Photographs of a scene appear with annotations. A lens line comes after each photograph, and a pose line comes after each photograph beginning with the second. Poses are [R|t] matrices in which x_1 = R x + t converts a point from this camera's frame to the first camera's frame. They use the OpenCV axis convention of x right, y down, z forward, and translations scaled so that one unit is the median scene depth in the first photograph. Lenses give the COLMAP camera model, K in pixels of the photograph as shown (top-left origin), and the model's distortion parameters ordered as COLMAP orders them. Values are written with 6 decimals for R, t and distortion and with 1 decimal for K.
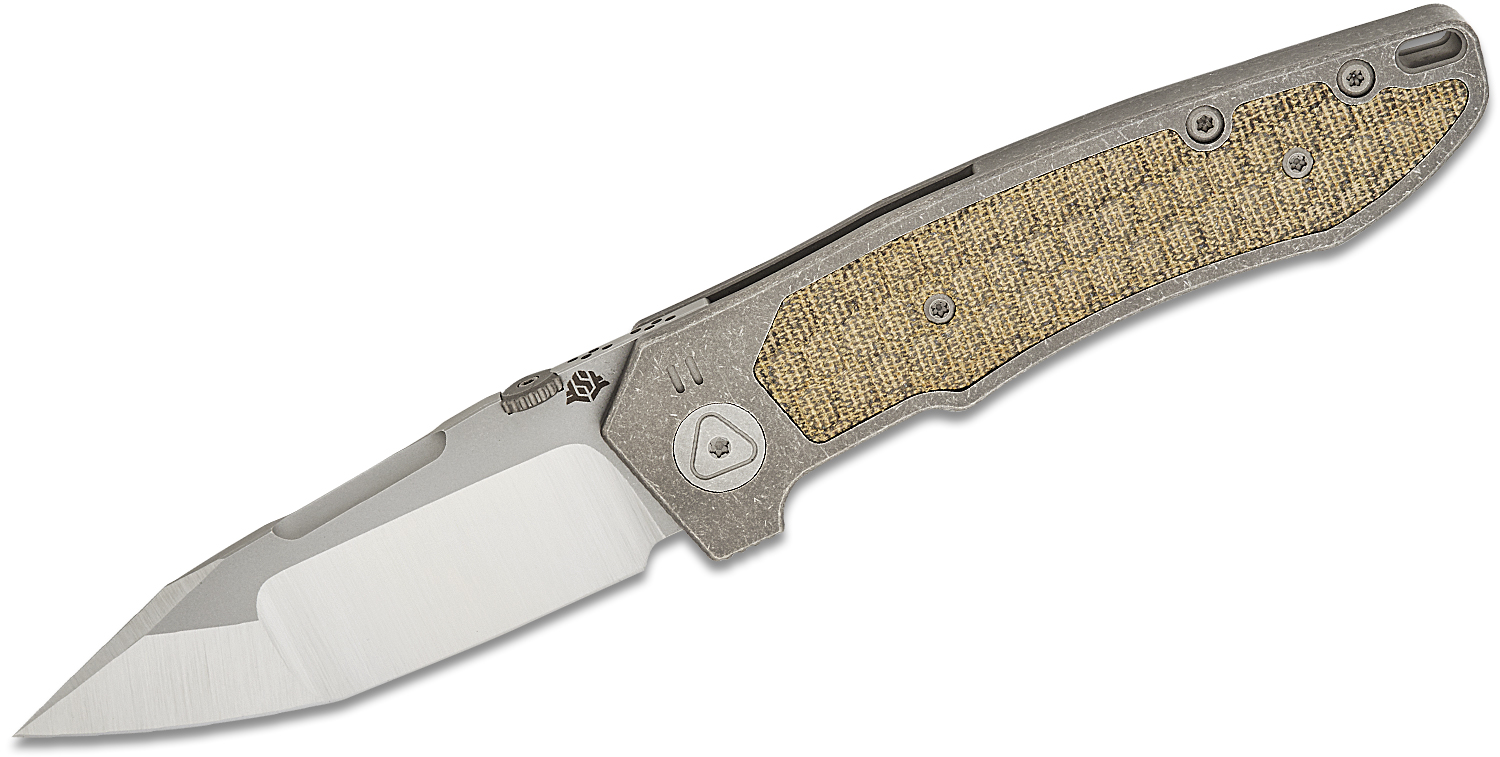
lens RADIAL K [[4425.1, 0, 749.8], [0, 4425.1, 379.1], [0, 0, 1]] dist [0.094433, 0.000000]
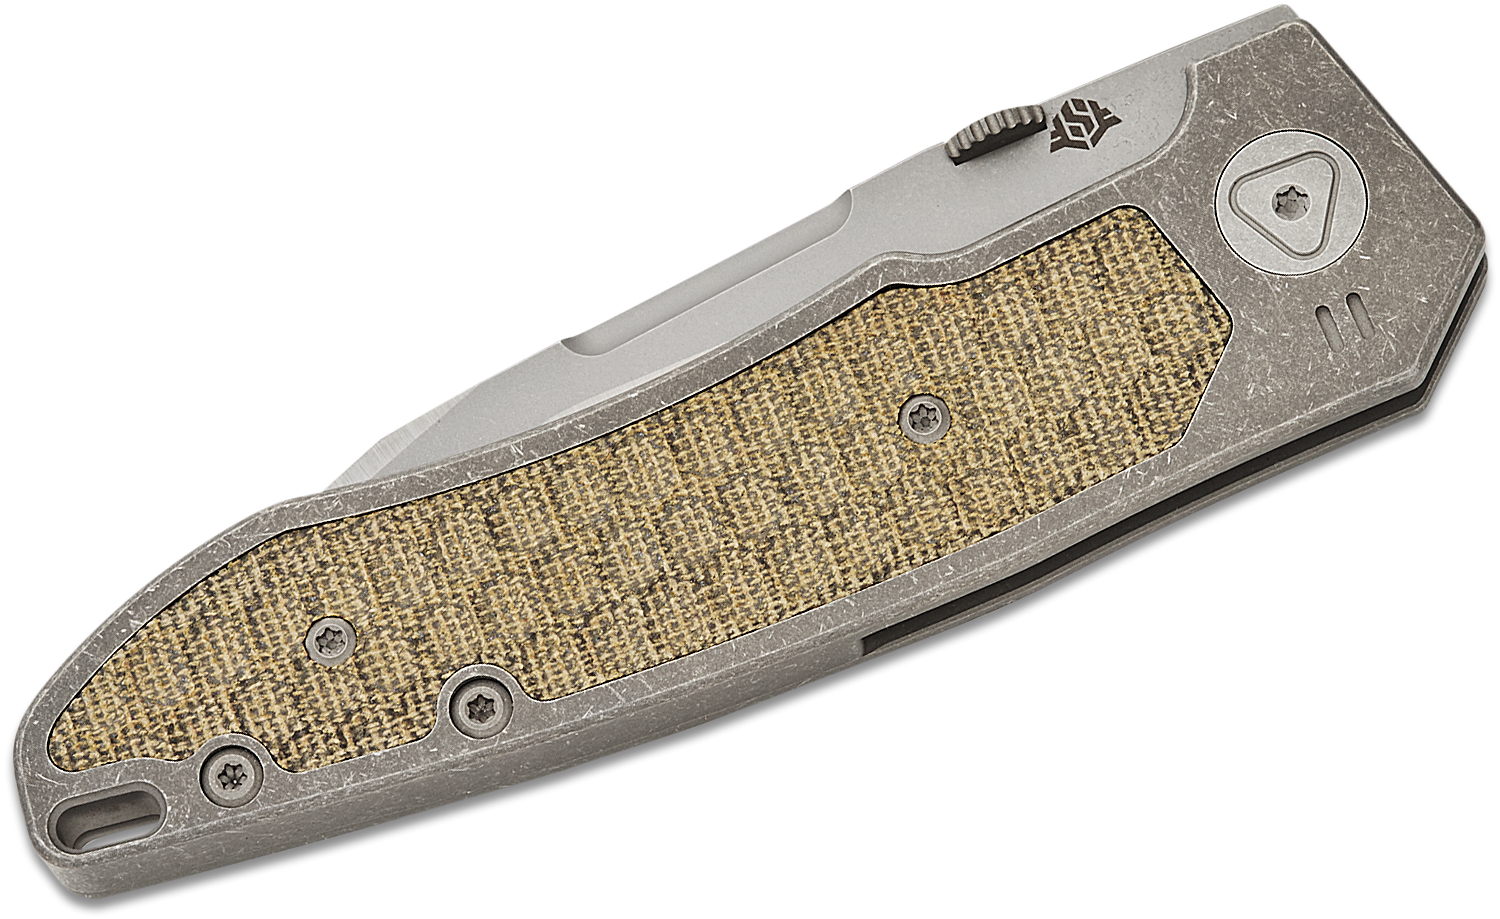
lens RADIAL K [[4478.4, 0, 749.8], [0, 4478.4, 460.2], [0, 0, 1]] dist [0.062984, 0.000000]
pose [[-0.999145, -0.029274, -0.029179, 0.084841], [0.028495, -0.999236, 0.026740, -0.038783], [-0.029939, 0.025885, 0.999216, 0.379155]]
